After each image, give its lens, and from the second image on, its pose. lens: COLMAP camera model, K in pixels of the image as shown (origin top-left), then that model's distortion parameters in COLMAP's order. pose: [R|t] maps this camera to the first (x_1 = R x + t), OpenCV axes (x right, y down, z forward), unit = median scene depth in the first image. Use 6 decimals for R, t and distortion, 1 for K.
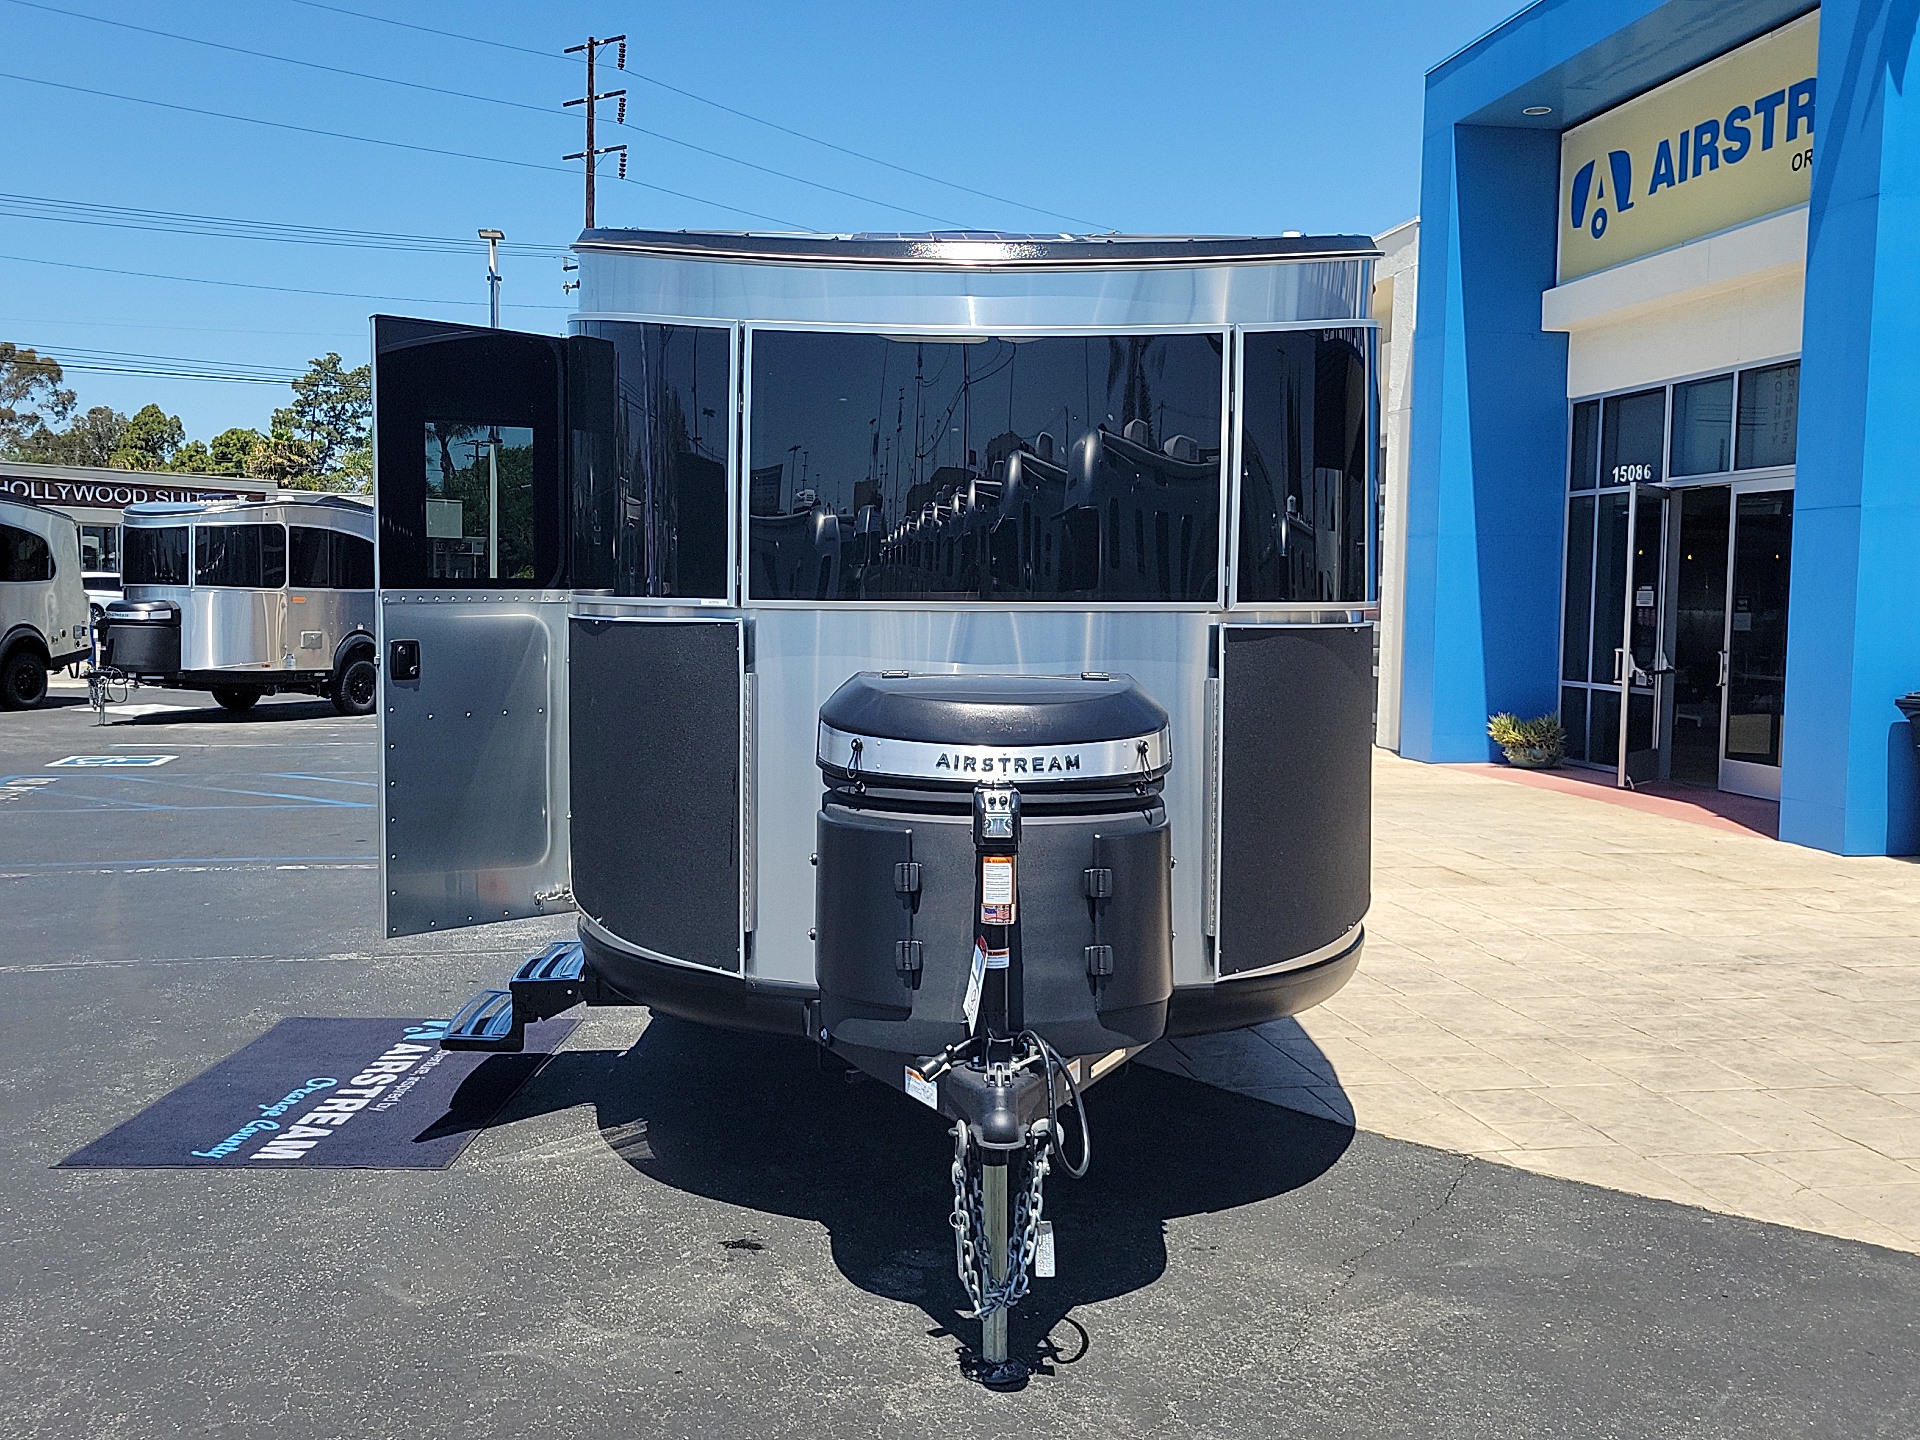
lens RADIAL K [[1839.3, 0, 913.7], [0, 1839.3, 711.5], [0, 0, 1]] dist [0.042799, 0.001351]
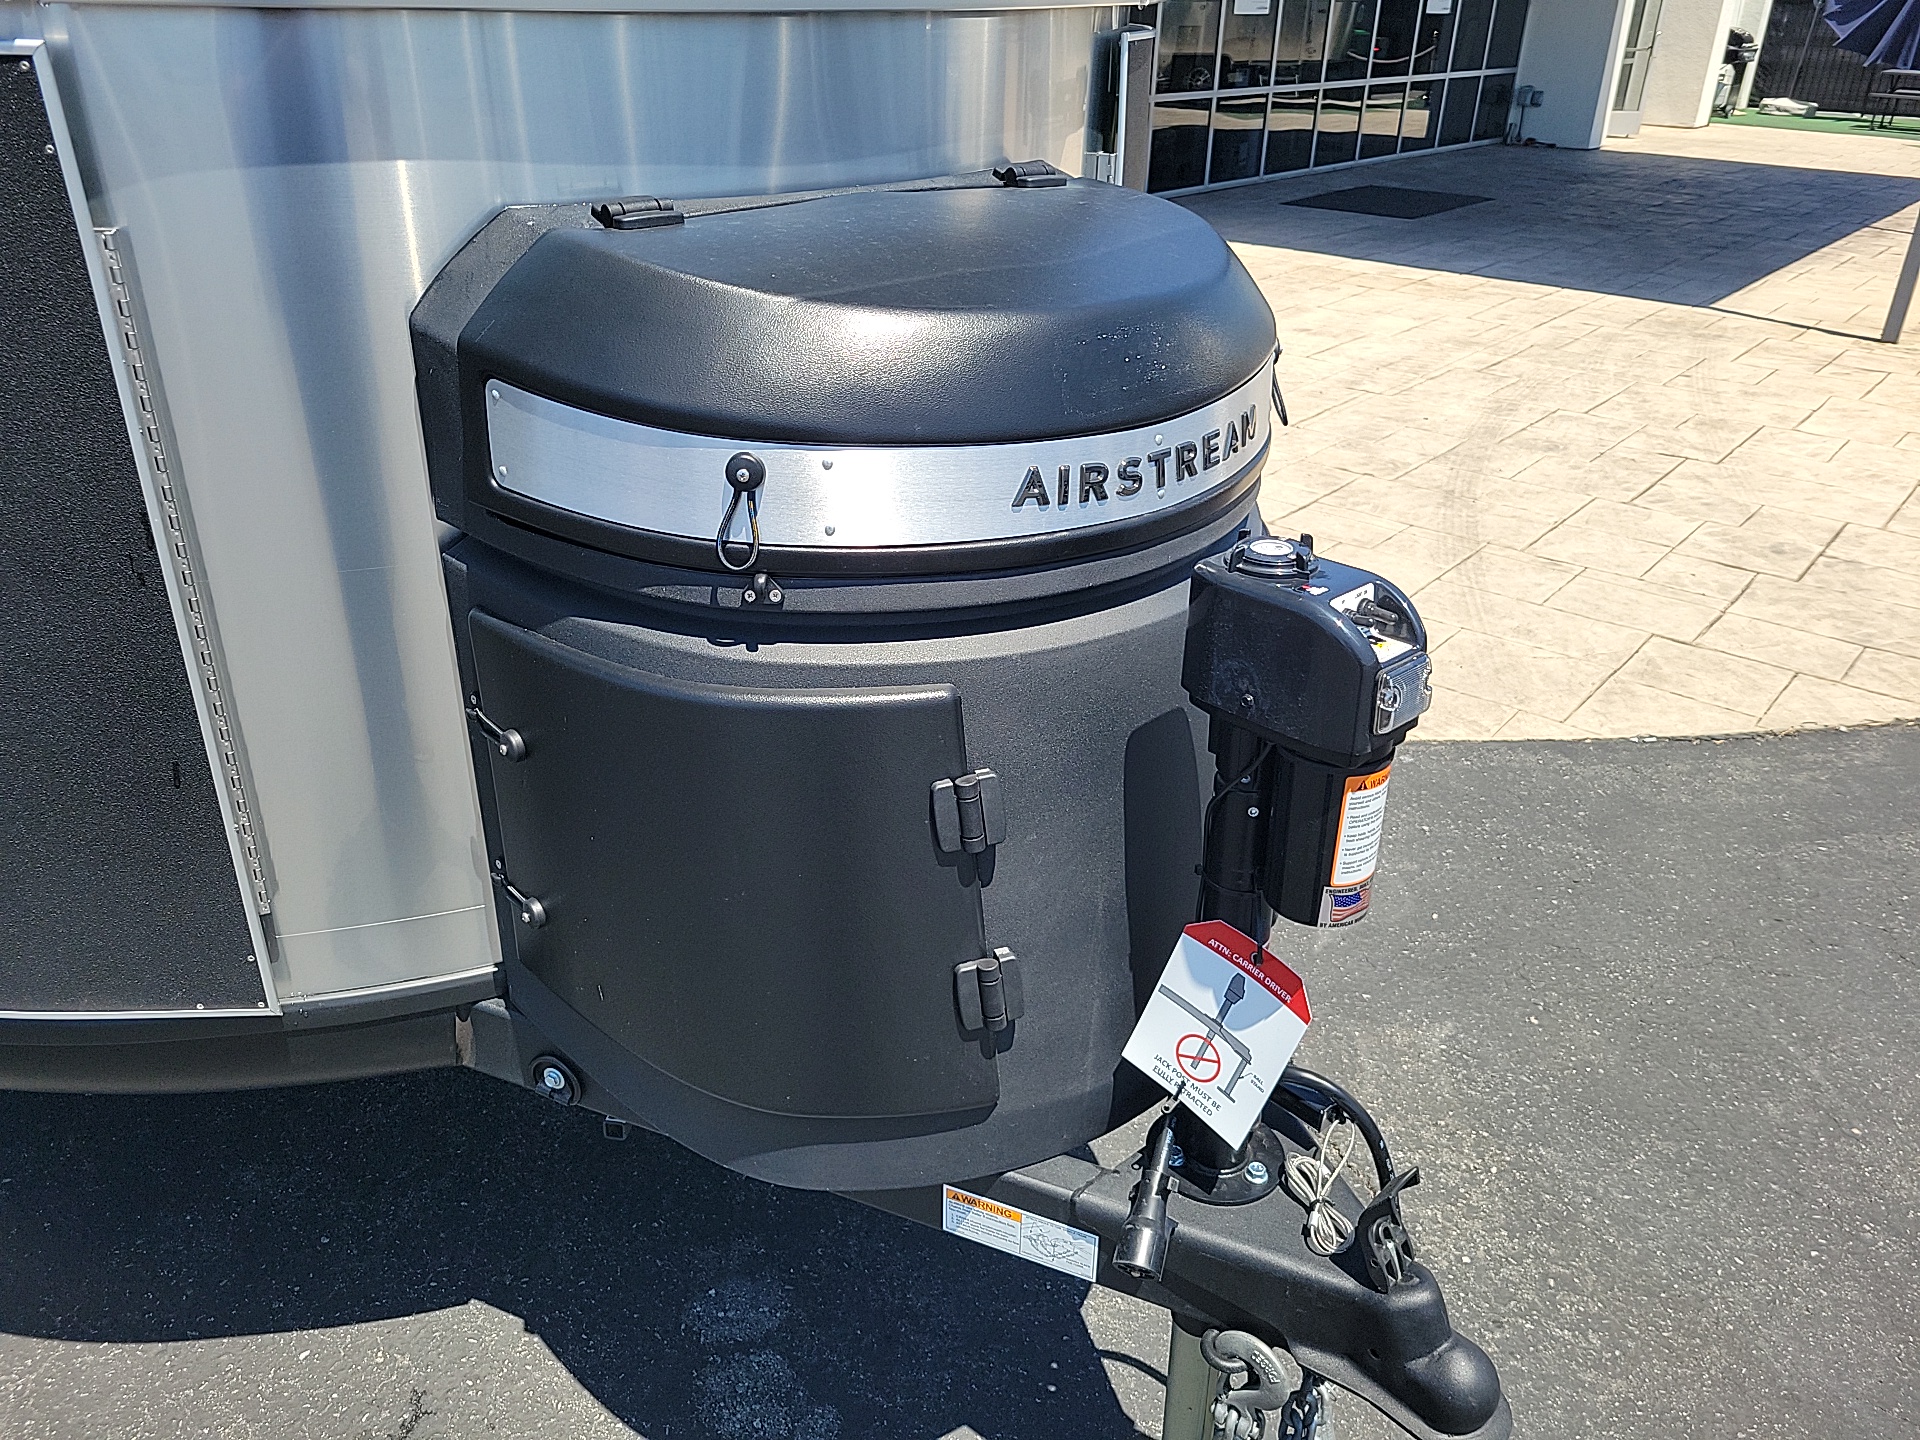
lens RADIAL K [[1465.1, 0, 957.6], [0, 1465.1, 700.9], [0, 0, 1]] dist [0.057534, -0.043436]
pose [[0.755005, -0.287564, 0.589299, -0.170114], [0.035146, 0.915163, 0.401550, -0.049137], [-0.654776, -0.282461, 0.701059, 0.778336]]
